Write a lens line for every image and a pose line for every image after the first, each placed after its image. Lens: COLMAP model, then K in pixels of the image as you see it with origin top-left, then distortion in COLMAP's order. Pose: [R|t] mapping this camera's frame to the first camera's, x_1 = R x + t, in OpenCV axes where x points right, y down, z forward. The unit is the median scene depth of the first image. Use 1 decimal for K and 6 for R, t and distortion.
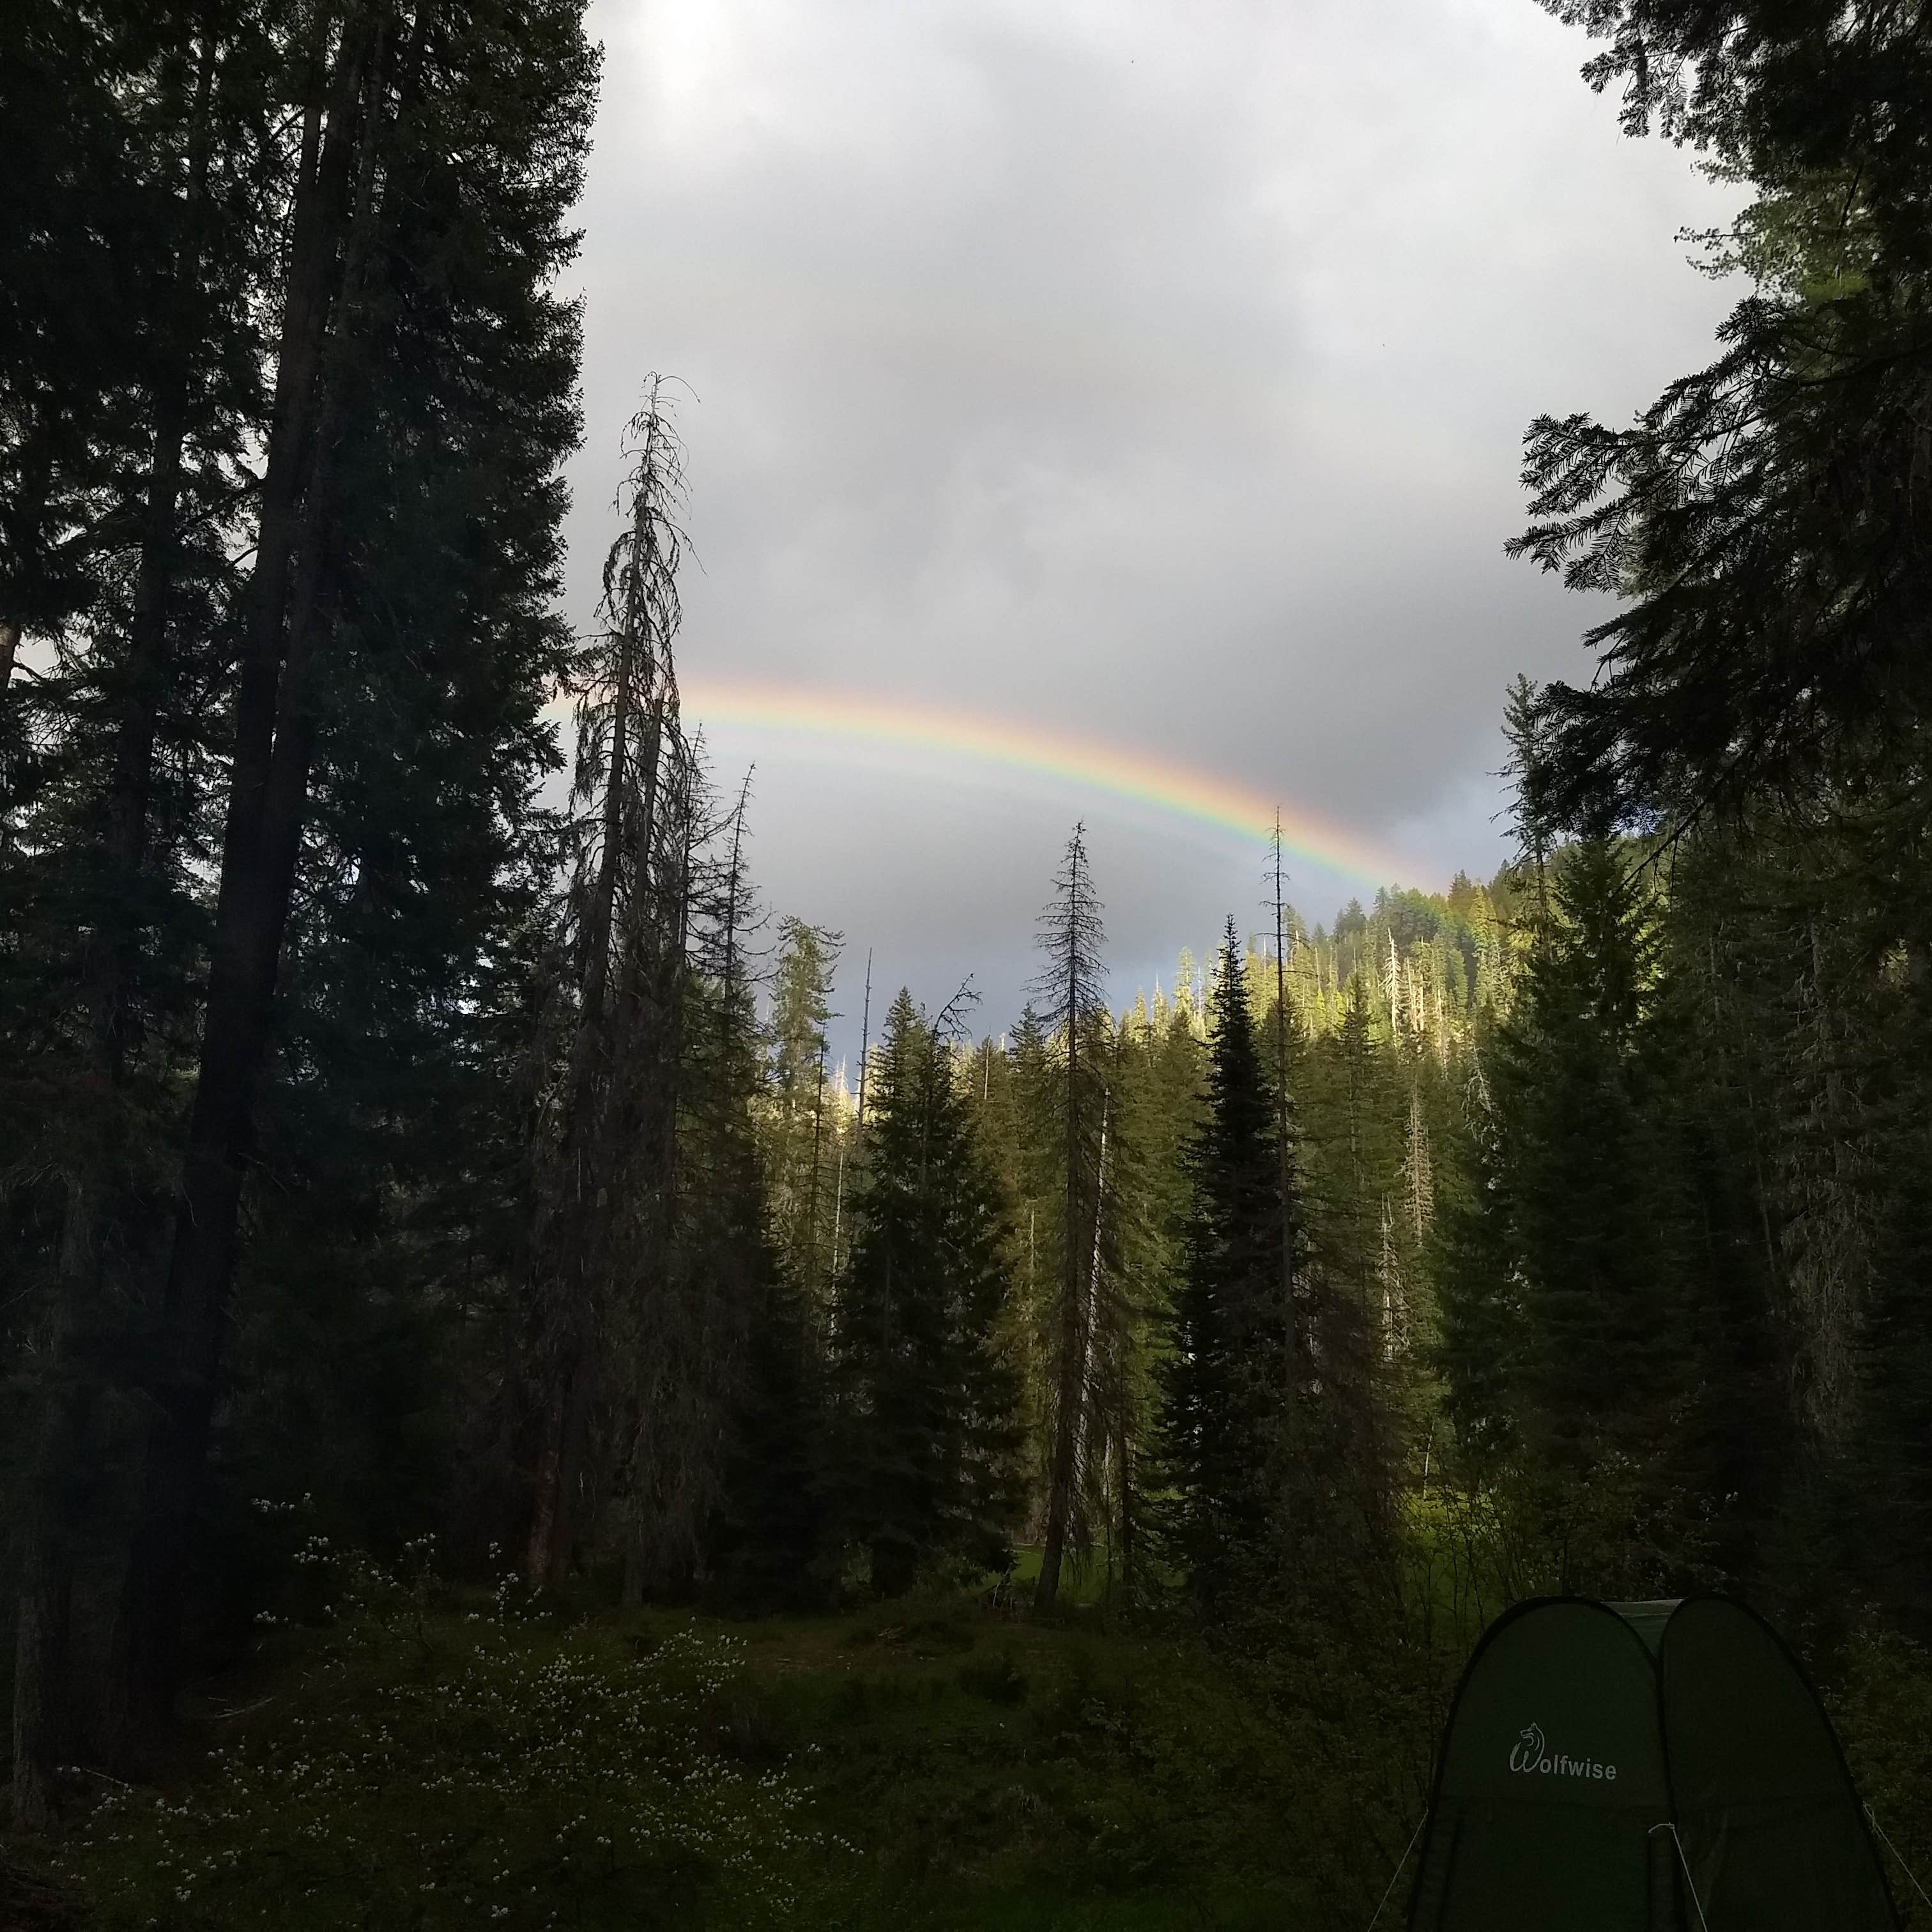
lens RADIAL K [[2202.4, 0, 966.0], [0, 2202.4, 966.0], [0, 0, 1]] dist [0.328179, -0.007372]
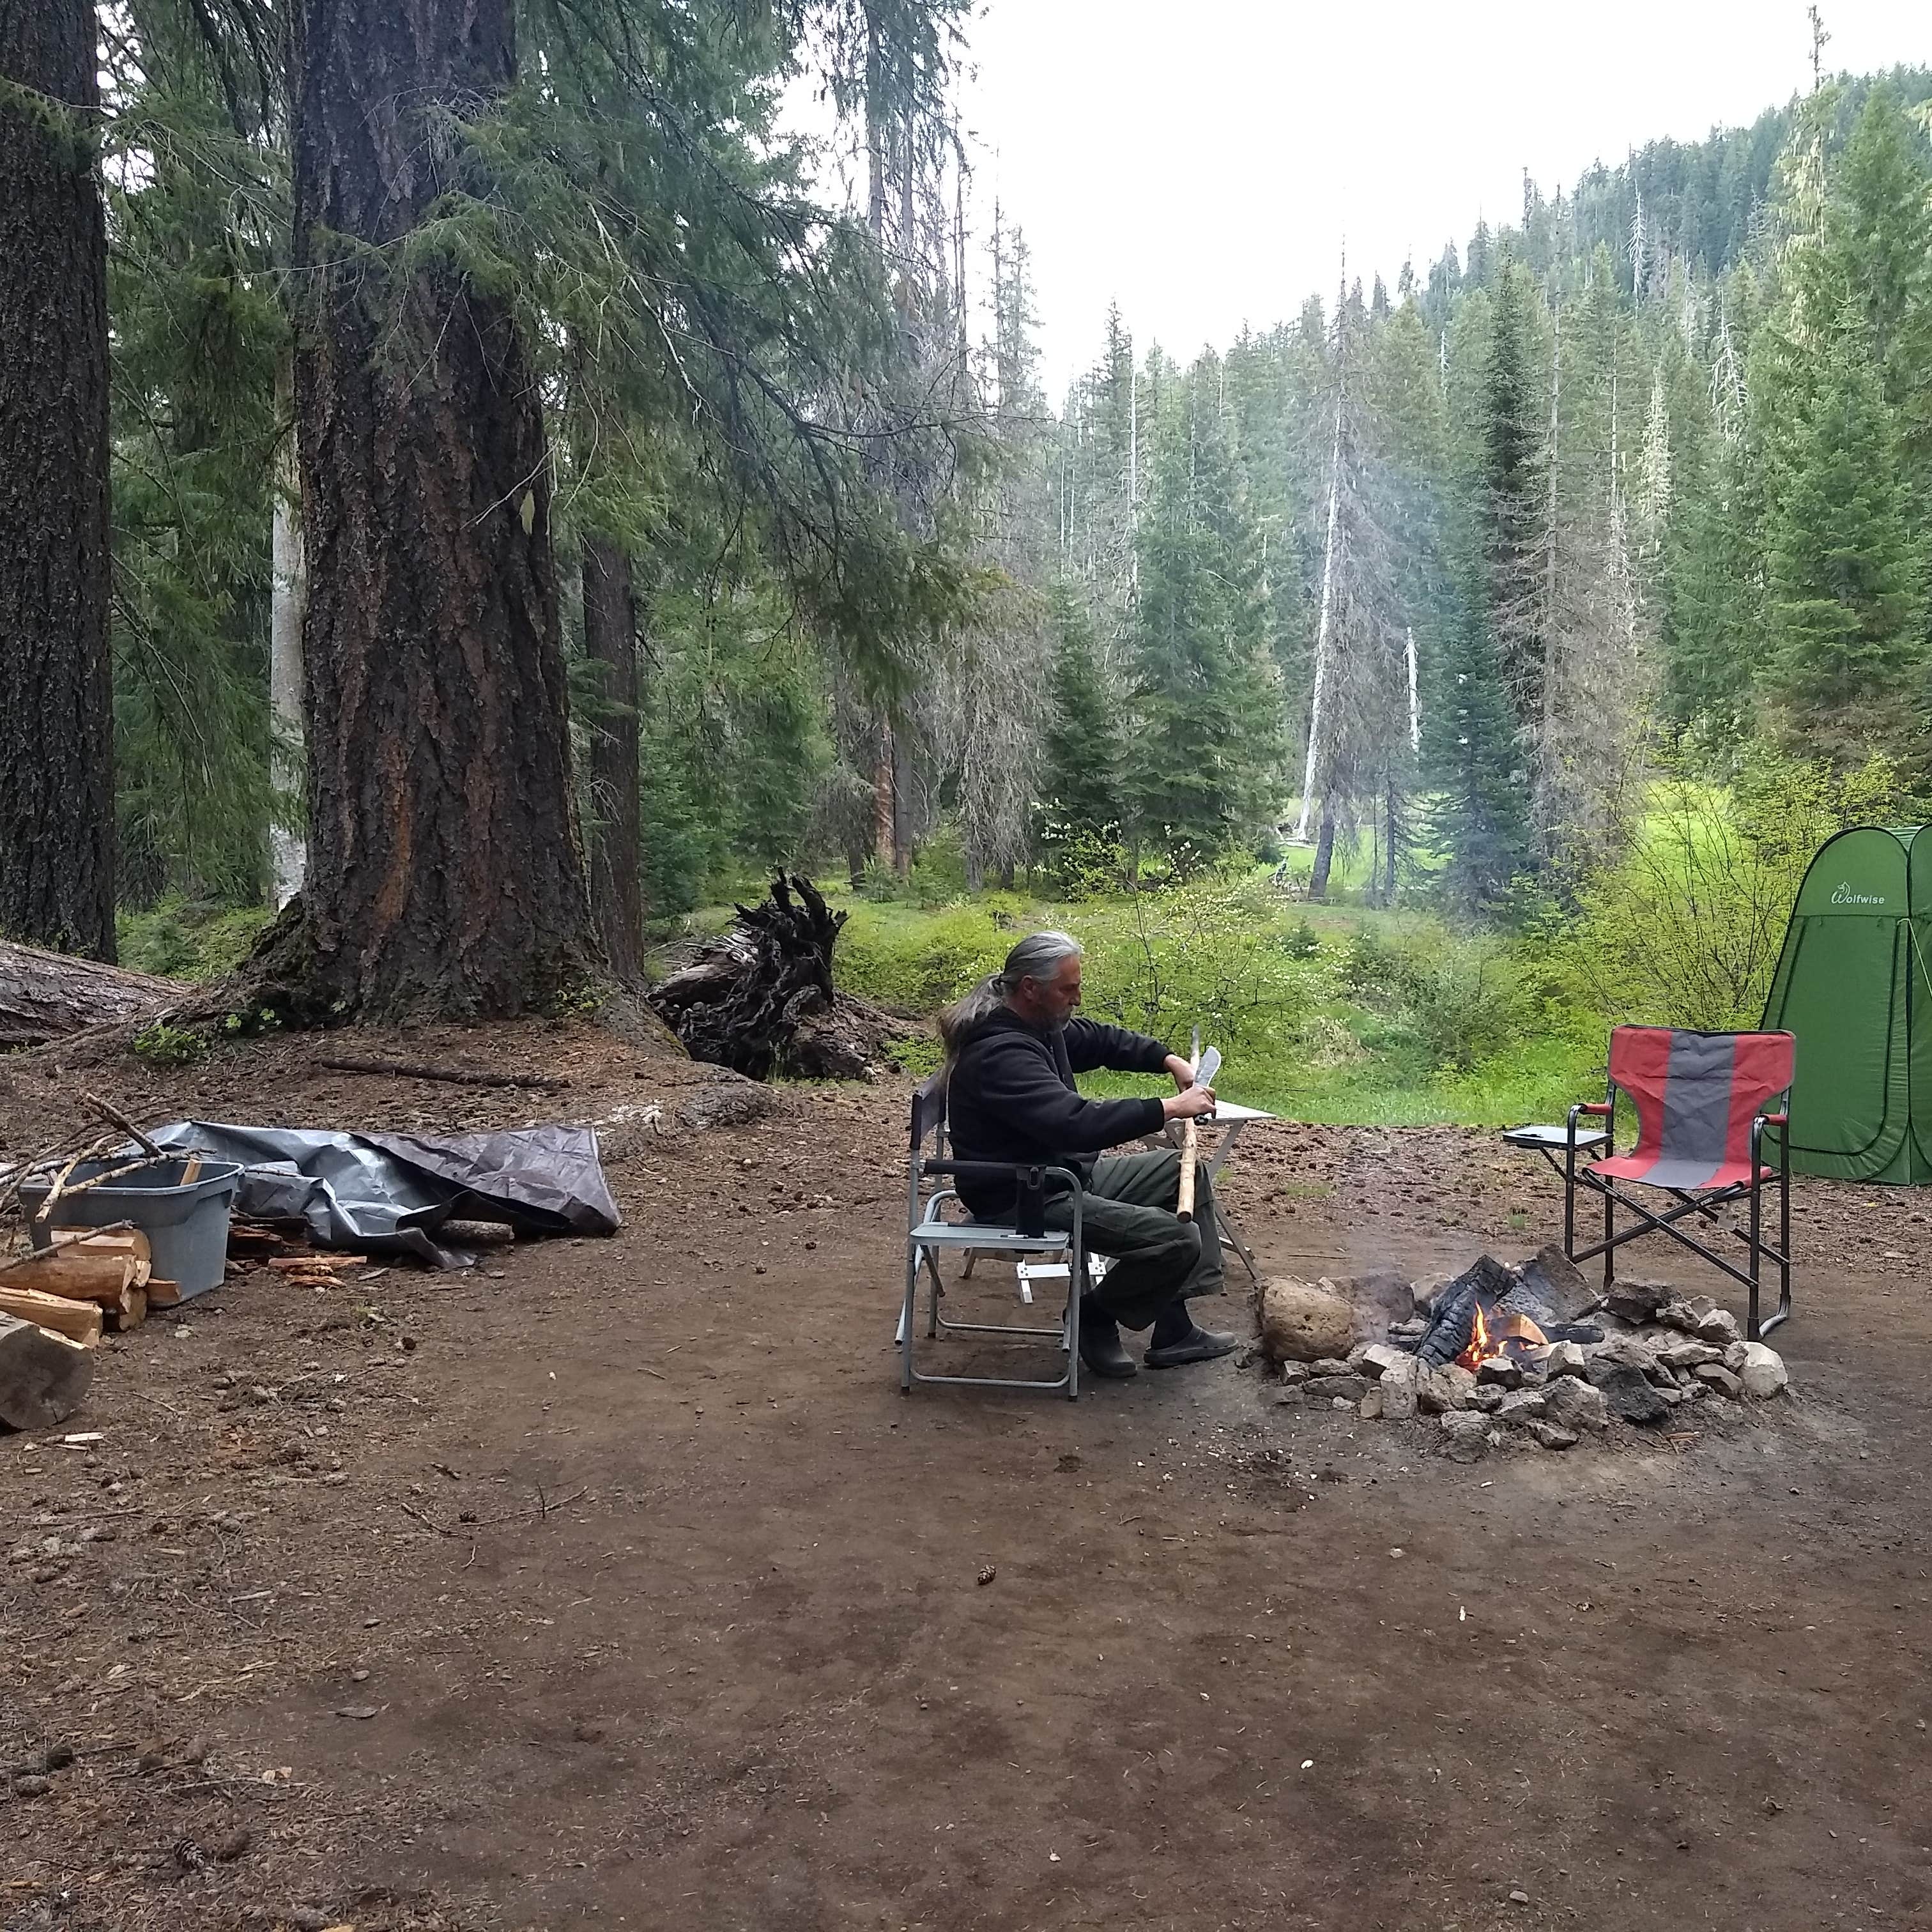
lens RADIAL K [[2471.0, 0, 966.0], [0, 2471.0, 966.0], [0, 0, 1]] dist [0.288087, -0.566237]
pose [[0.998521, -0.013257, -0.052721, -0.077018], [0.028079, 0.956203, 0.291354, -0.053098], [0.046550, -0.292403, 0.955161, -0.224873]]
